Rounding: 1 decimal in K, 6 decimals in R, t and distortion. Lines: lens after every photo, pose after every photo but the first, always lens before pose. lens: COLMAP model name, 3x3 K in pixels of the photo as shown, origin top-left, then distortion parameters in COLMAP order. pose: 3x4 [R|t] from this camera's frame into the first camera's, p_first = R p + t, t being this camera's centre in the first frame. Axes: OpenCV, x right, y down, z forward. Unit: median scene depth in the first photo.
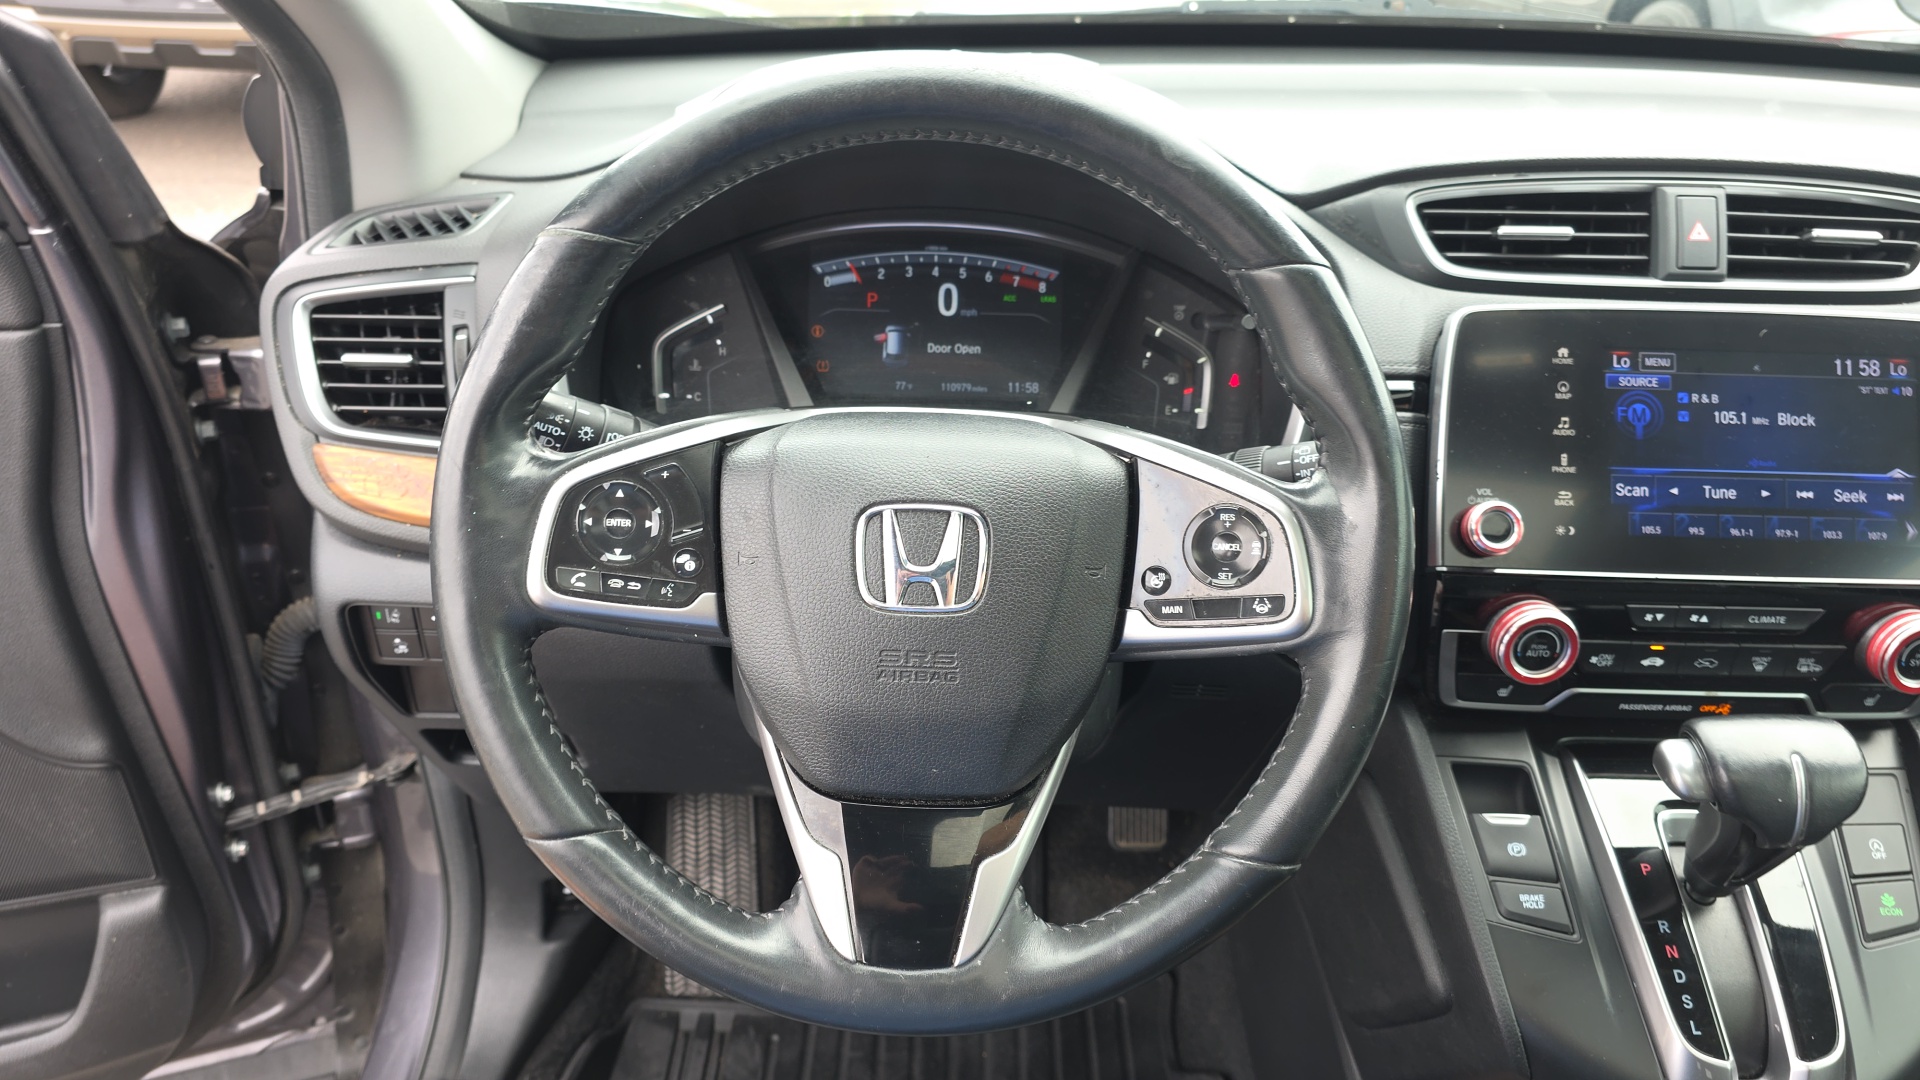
lens RADIAL K [[1299.3, 0, 943.4], [0, 1299.3, 544.9], [0, 0, 1]] dist [0.055114, -0.047170]
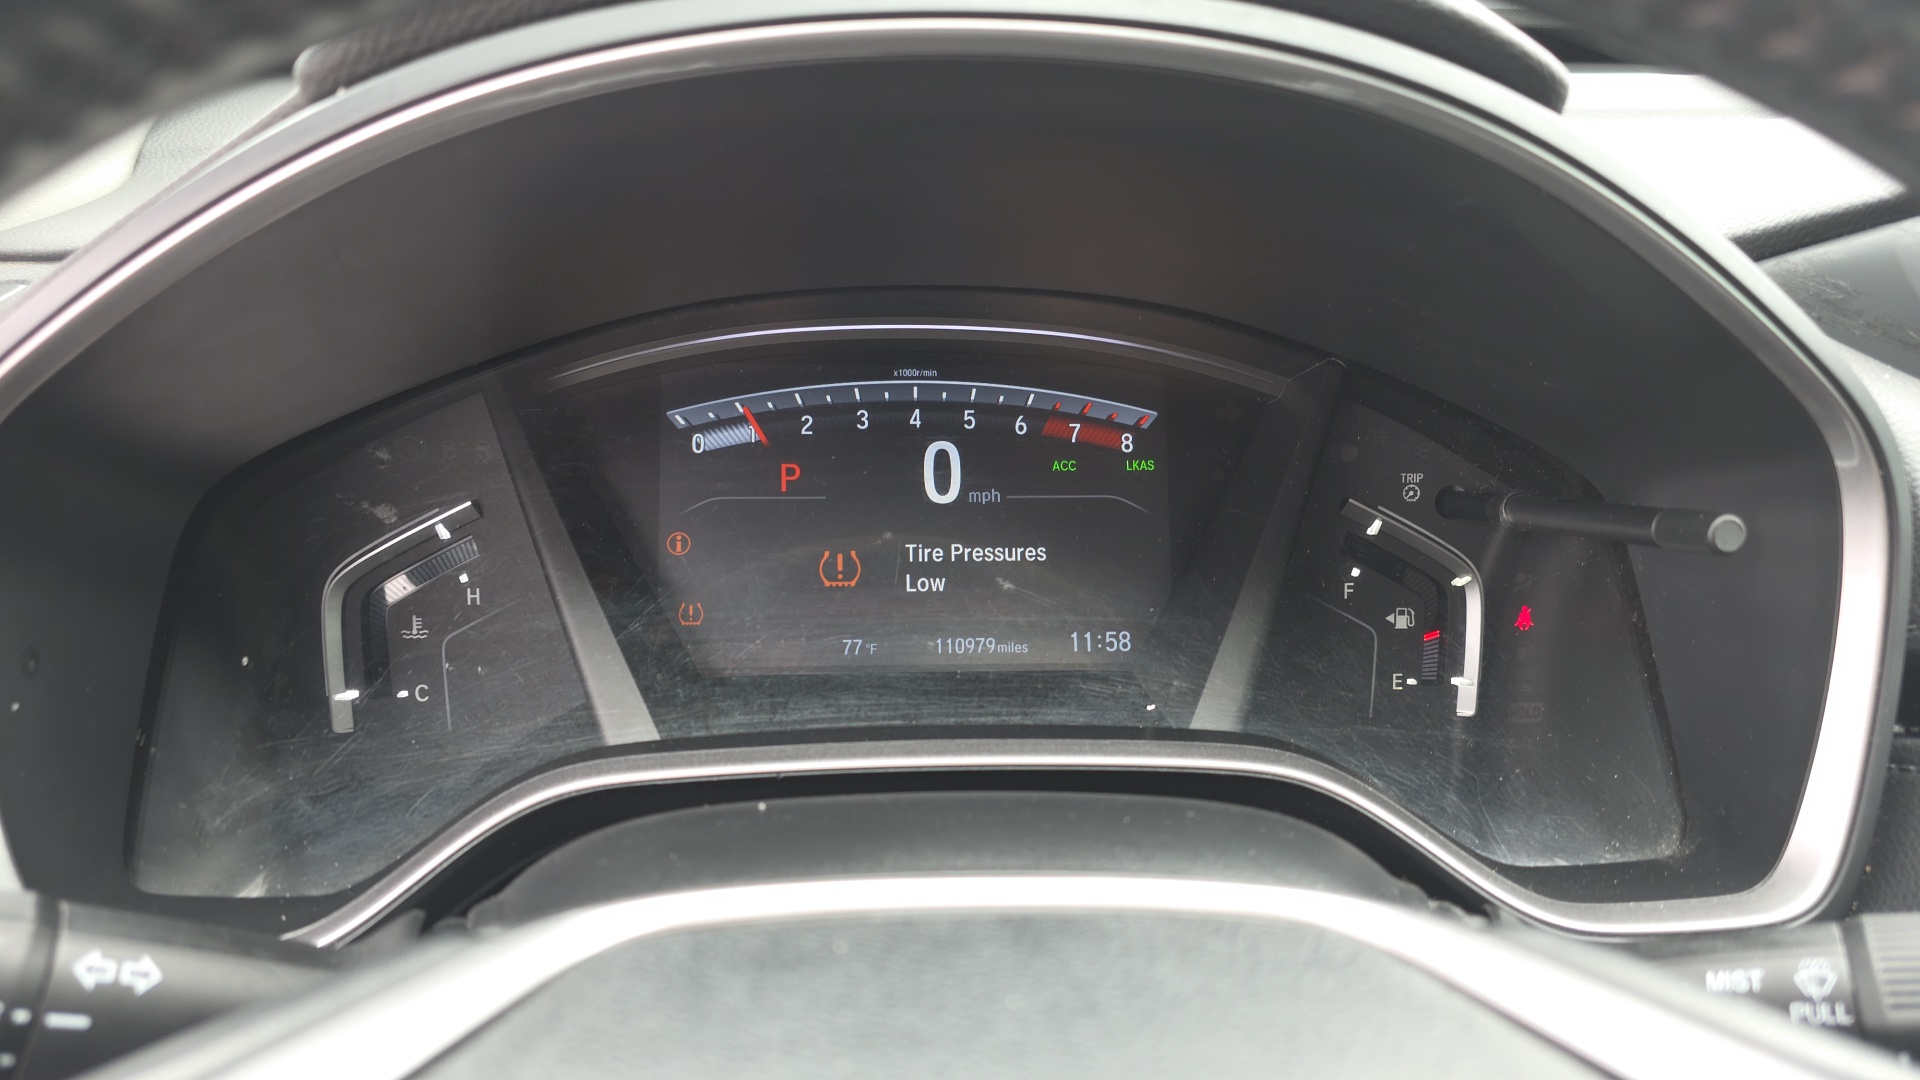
lens RADIAL K [[1299.3, 0, 954.2], [0, 1299.3, 533.6], [0, 0, 1]] dist [0.055114, -0.047170]
pose [[0.997325, -0.032996, 0.065226, -0.029948], [0.039611, 0.993907, -0.102861, -0.134171], [-0.061435, 0.105170, 0.992555, 0.597944]]
